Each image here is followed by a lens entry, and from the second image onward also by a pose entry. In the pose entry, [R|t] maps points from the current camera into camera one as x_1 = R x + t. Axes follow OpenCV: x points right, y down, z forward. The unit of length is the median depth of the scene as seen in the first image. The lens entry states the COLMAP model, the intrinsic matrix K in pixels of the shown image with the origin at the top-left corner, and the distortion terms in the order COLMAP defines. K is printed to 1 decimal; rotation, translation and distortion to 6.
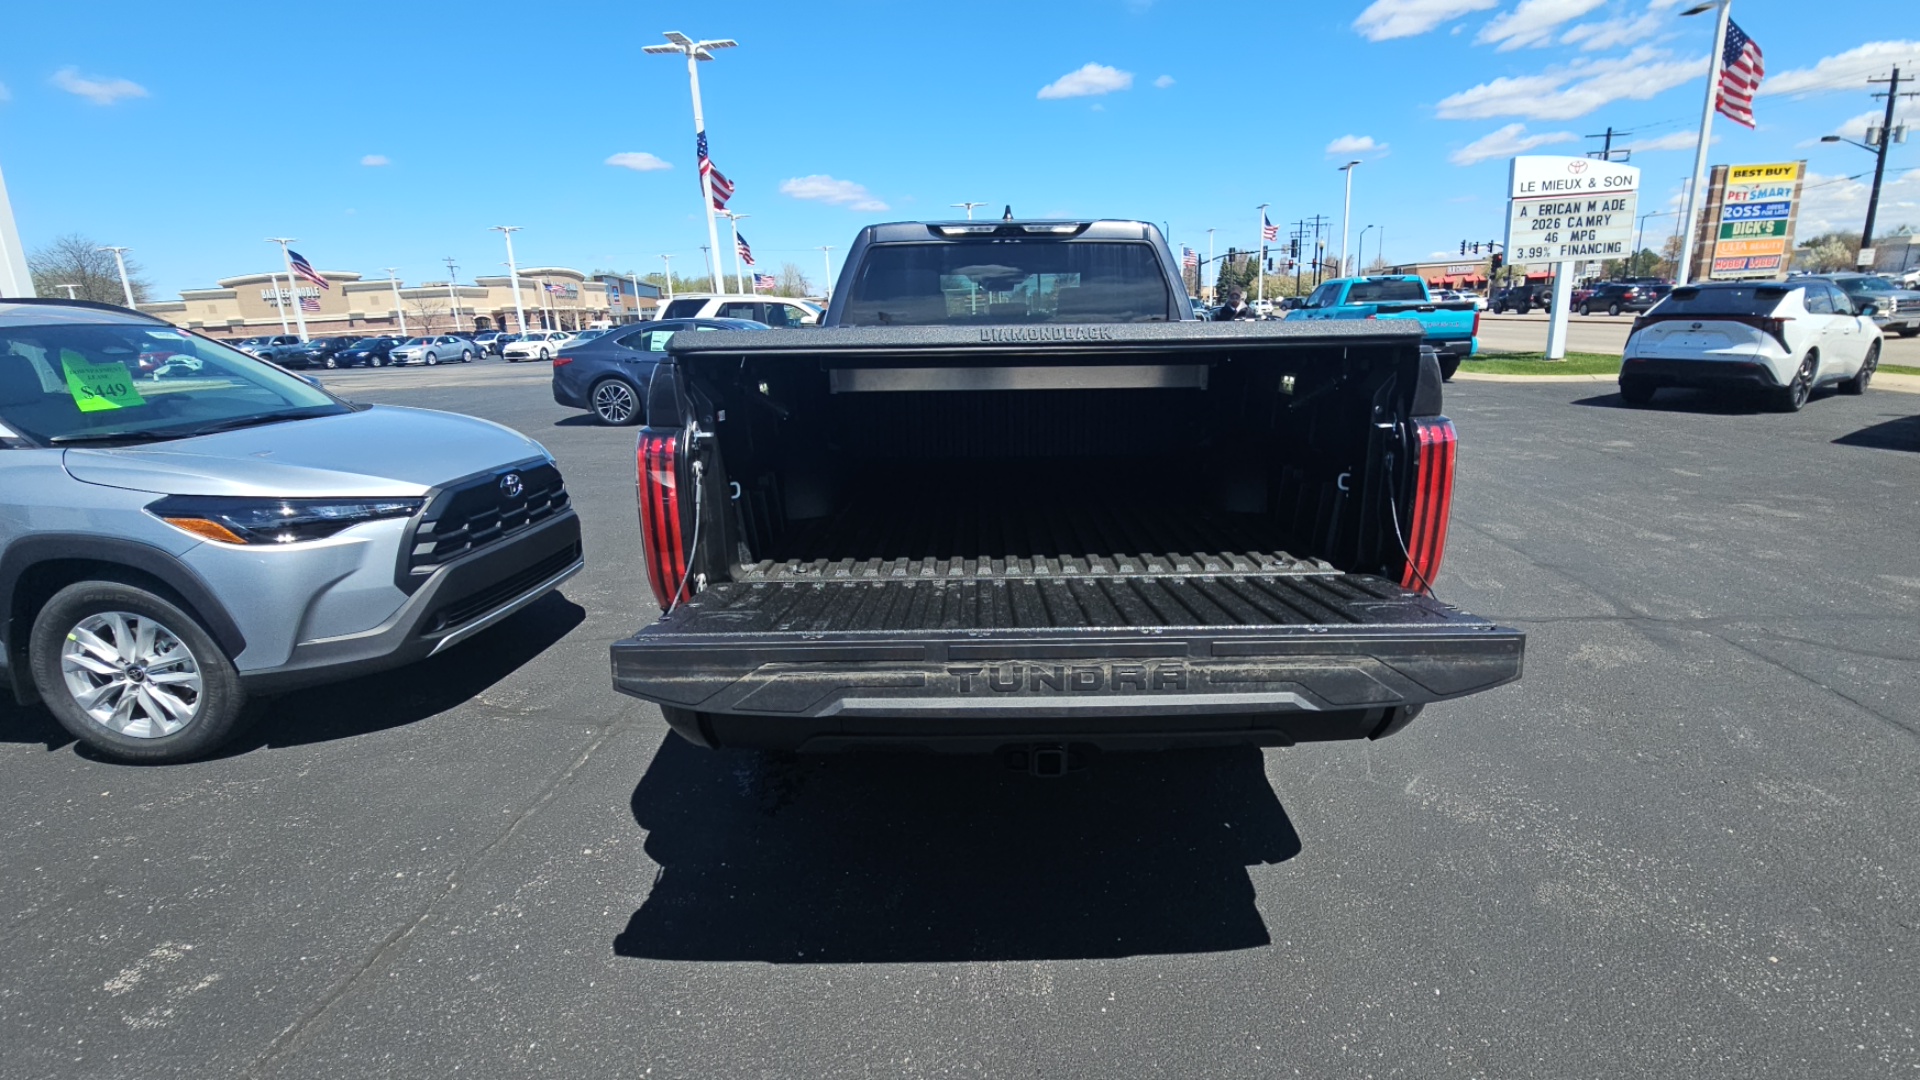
lens RADIAL K [[855.9, 0, 969.4], [0, 855.9, 552.1], [0, 0, 1]] dist [0.008239, -0.006820]
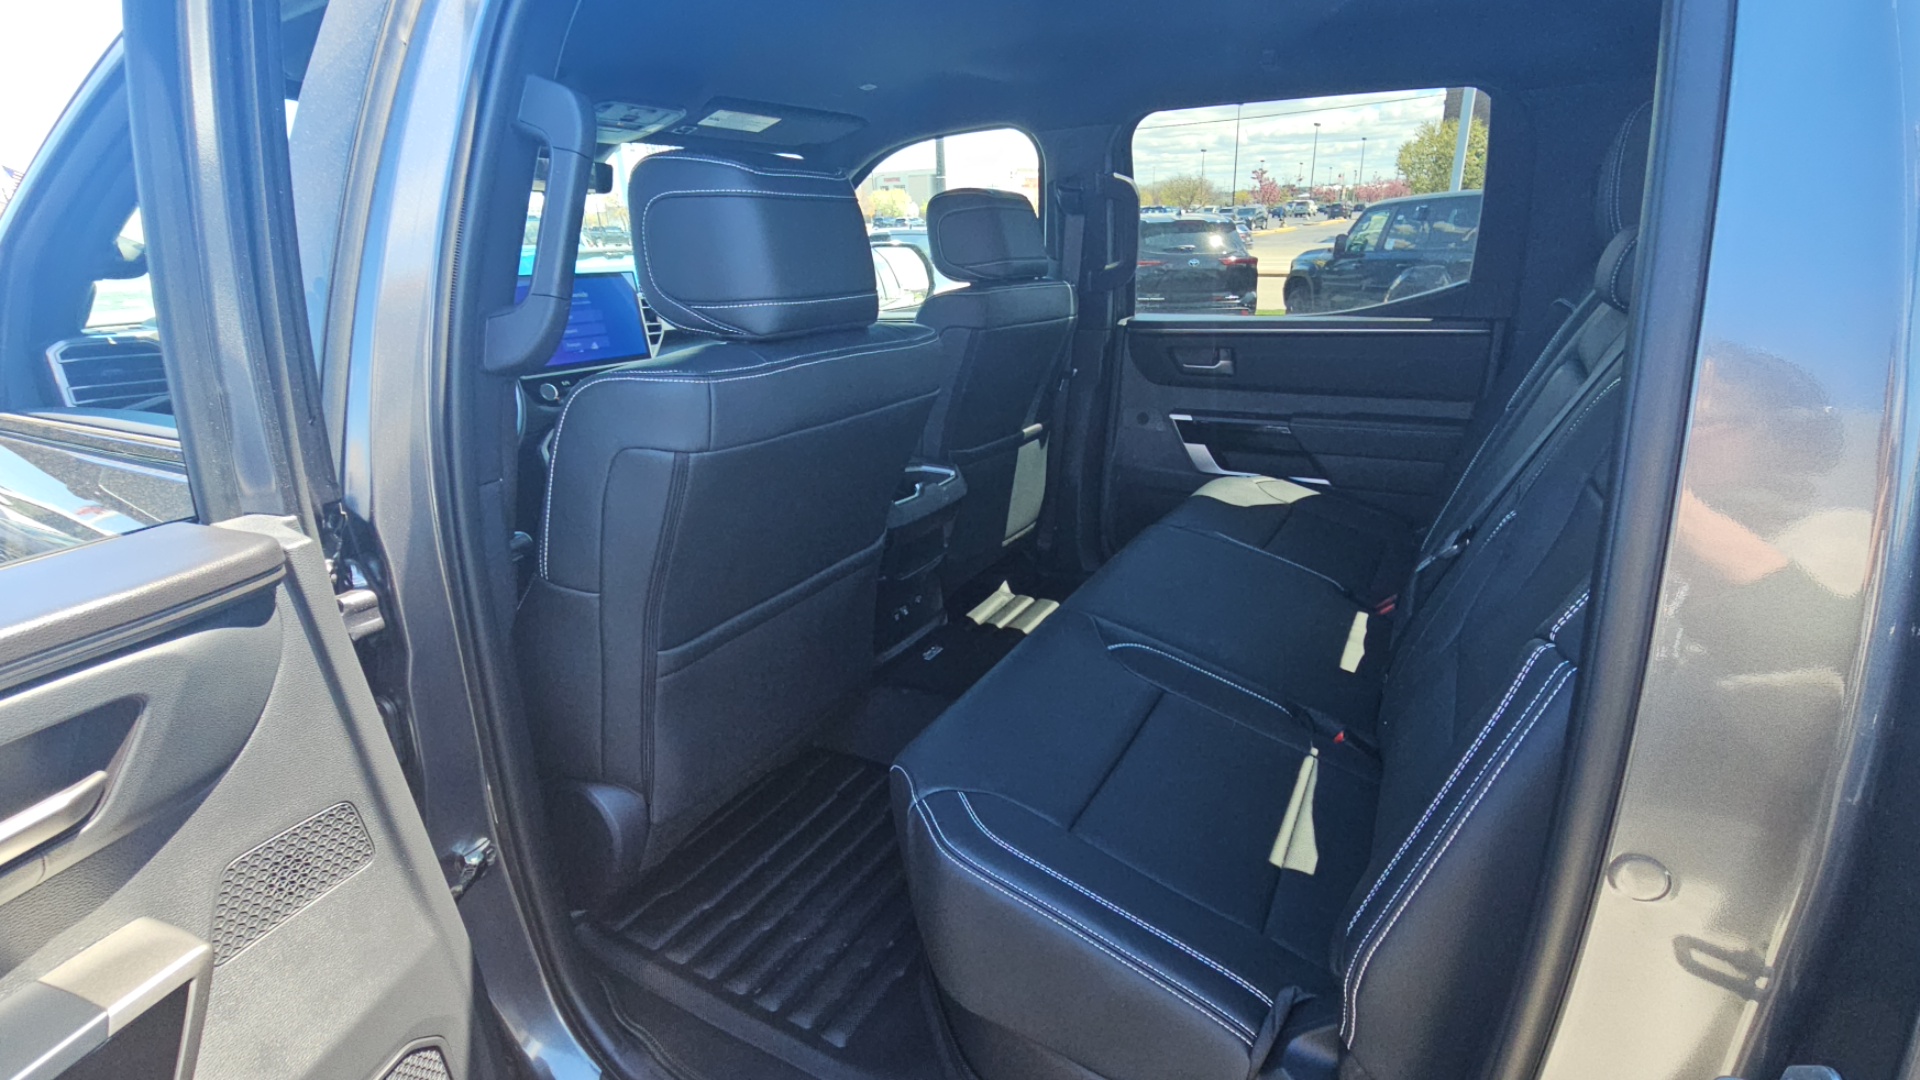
lens RADIAL K [[855.9, 0, 976.9], [0, 855.9, 532.8], [0, 0, 1]] dist [0.008239, -0.006820]
pose [[0.481292, -0.272405, 0.833159, -0.072450], [0.240941, 0.954987, 0.173053, -0.083001], [-0.842796, 0.117453, 0.525261, 0.289941]]
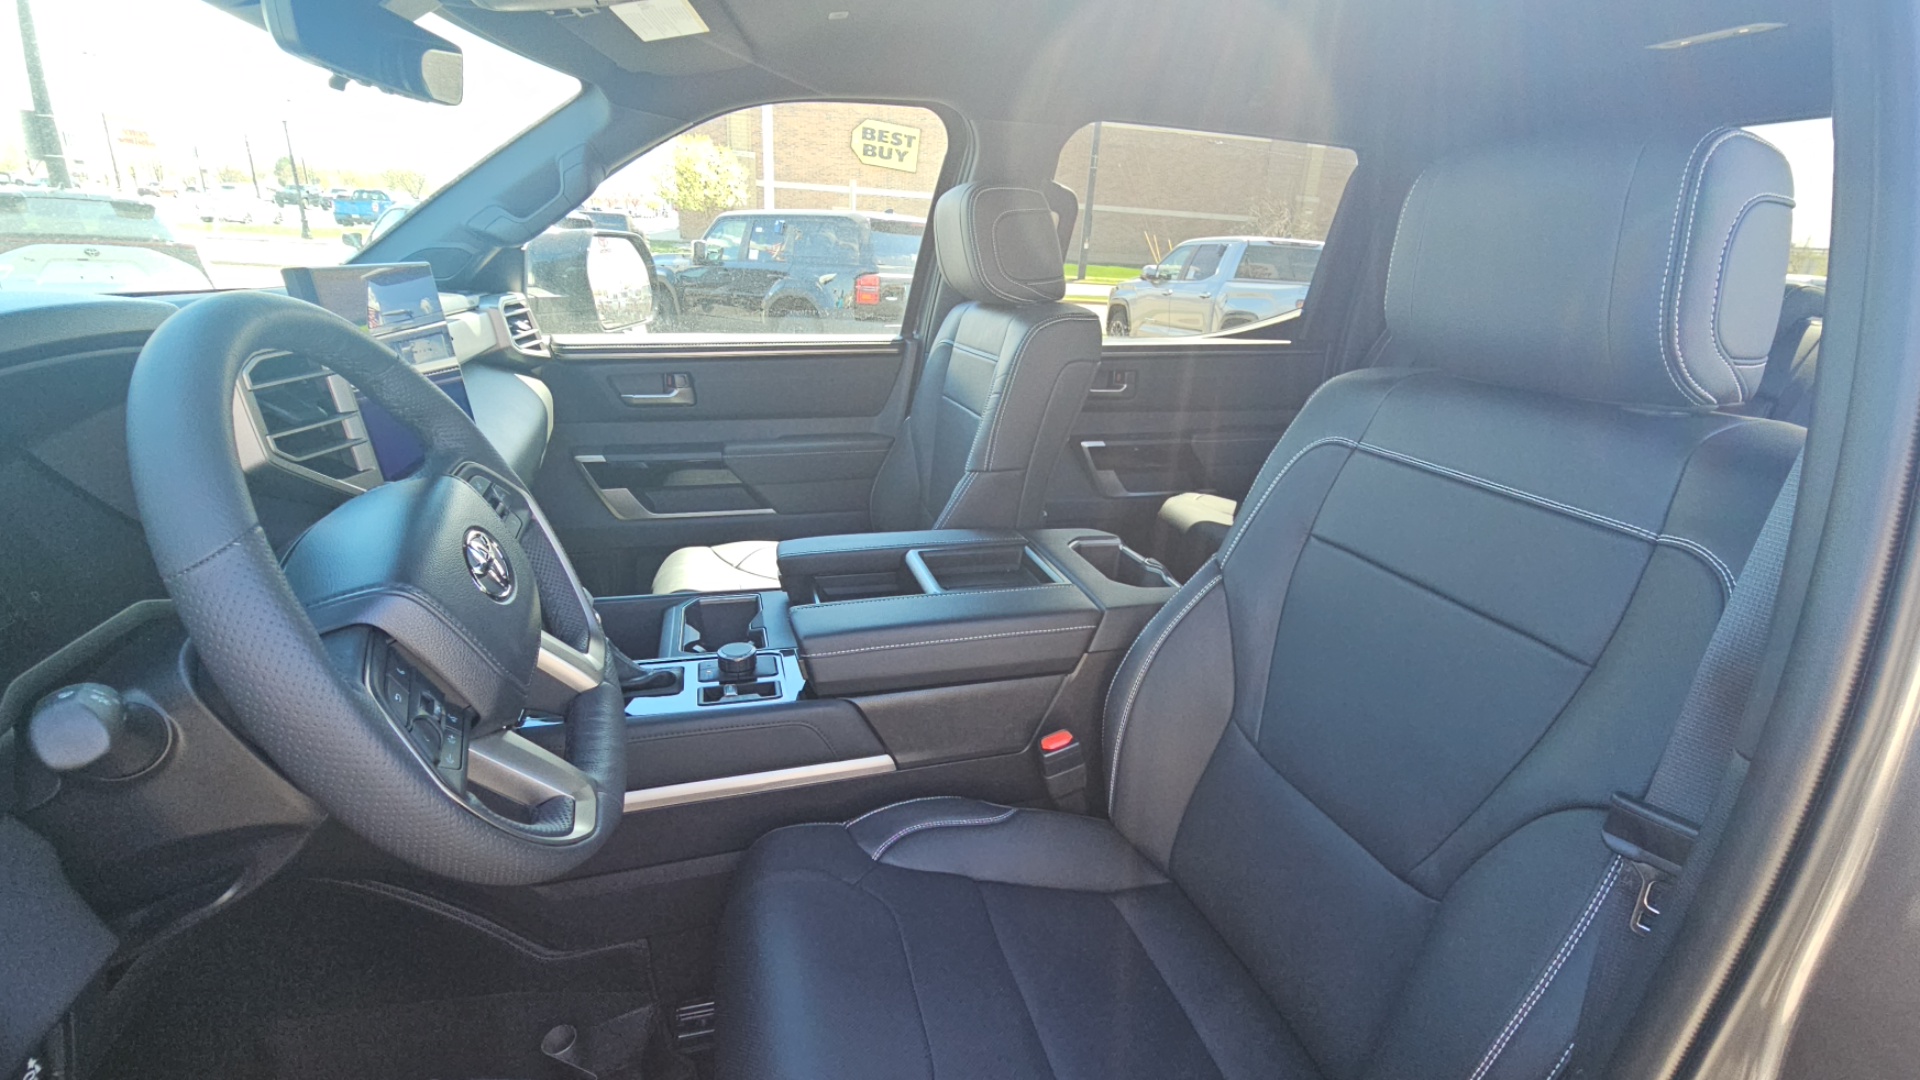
lens RADIAL K [[855.9, 0, 975.2], [0, 855.9, 545.6], [0, 0, 1]] dist [0.008239, -0.006820]
pose [[-0.289463, -0.300552, 0.908779, -0.057271], [0.211858, 0.905761, 0.367034, -0.105737], [-0.933449, 0.298775, -0.198510, 0.374874]]
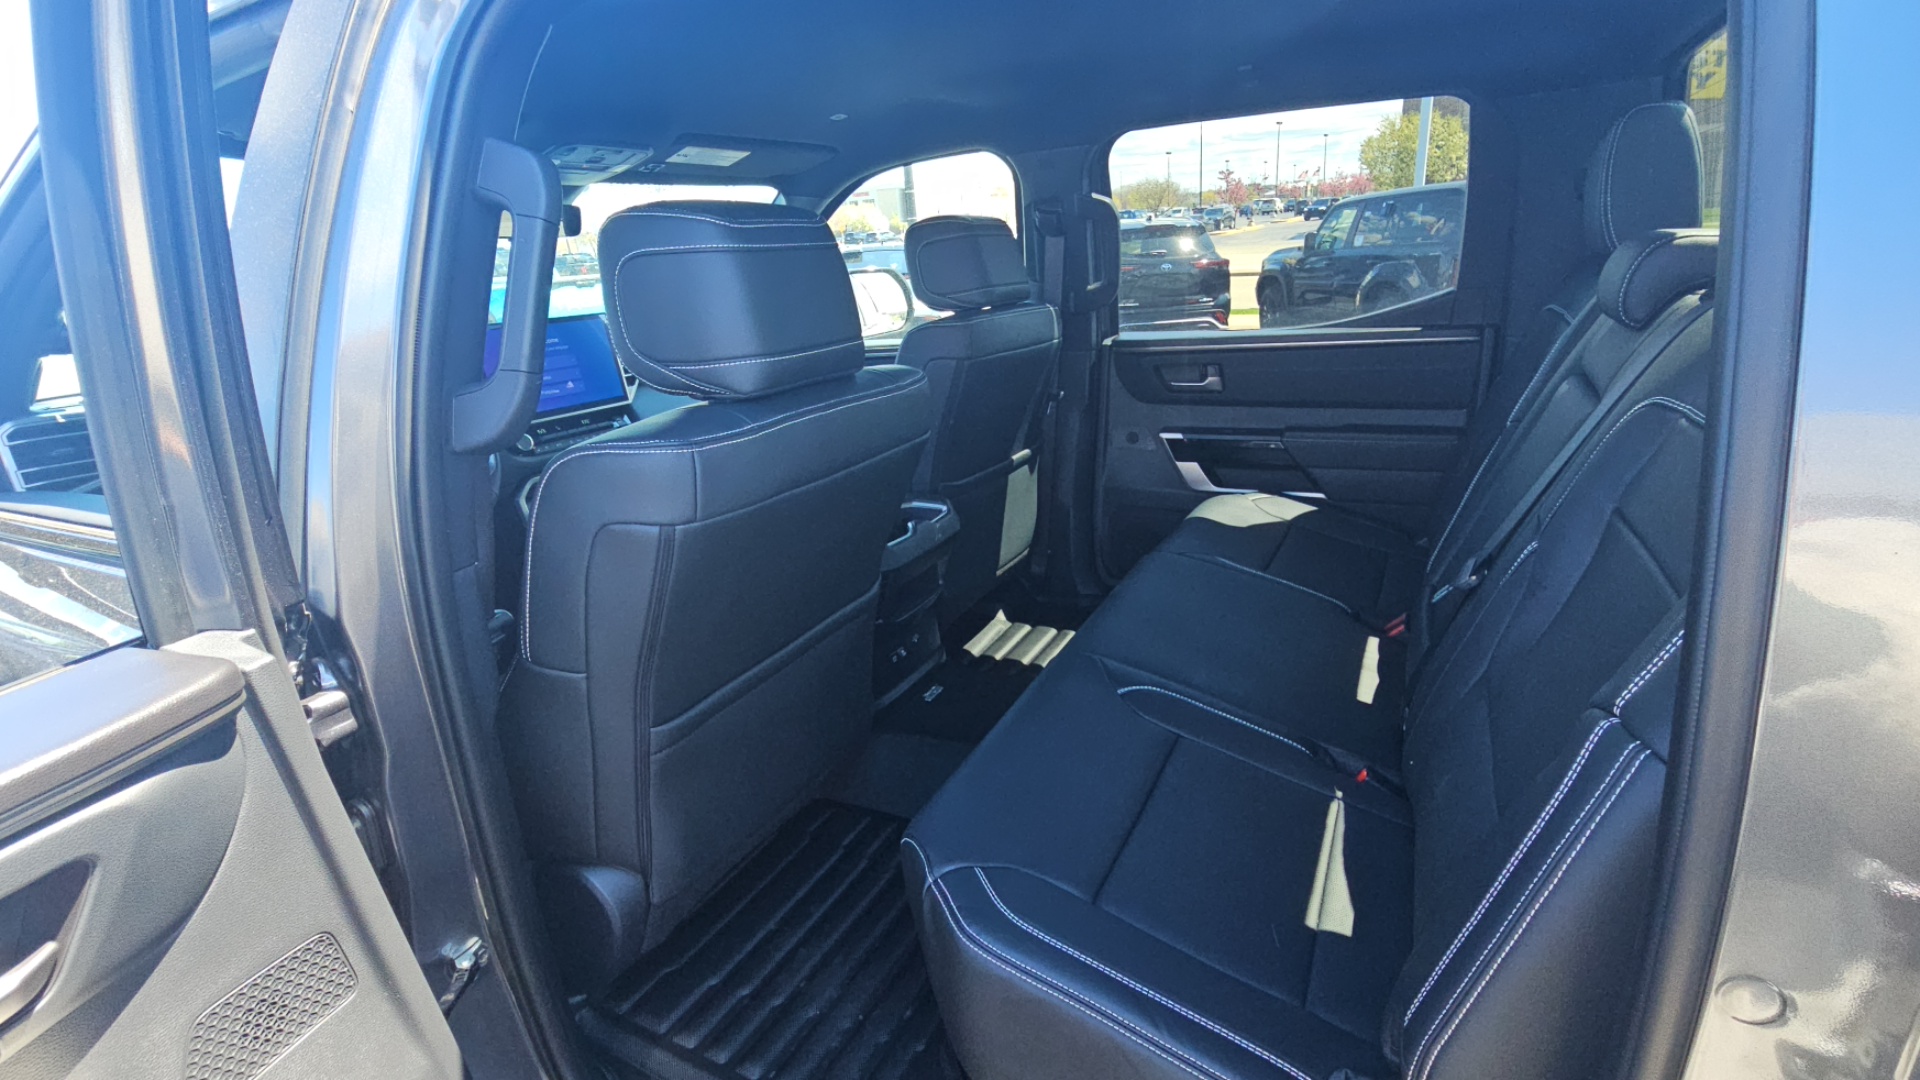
lens RADIAL K [[855.9, 0, 976.0], [0, 855.9, 535.0], [0, 0, 1]] dist [0.008239, -0.006820]
pose [[0.454316, -0.287710, 0.843101, -0.070156], [0.283861, 0.943833, 0.169123, -0.085659], [-0.844405, 0.162488, 0.510468, 0.291638]]
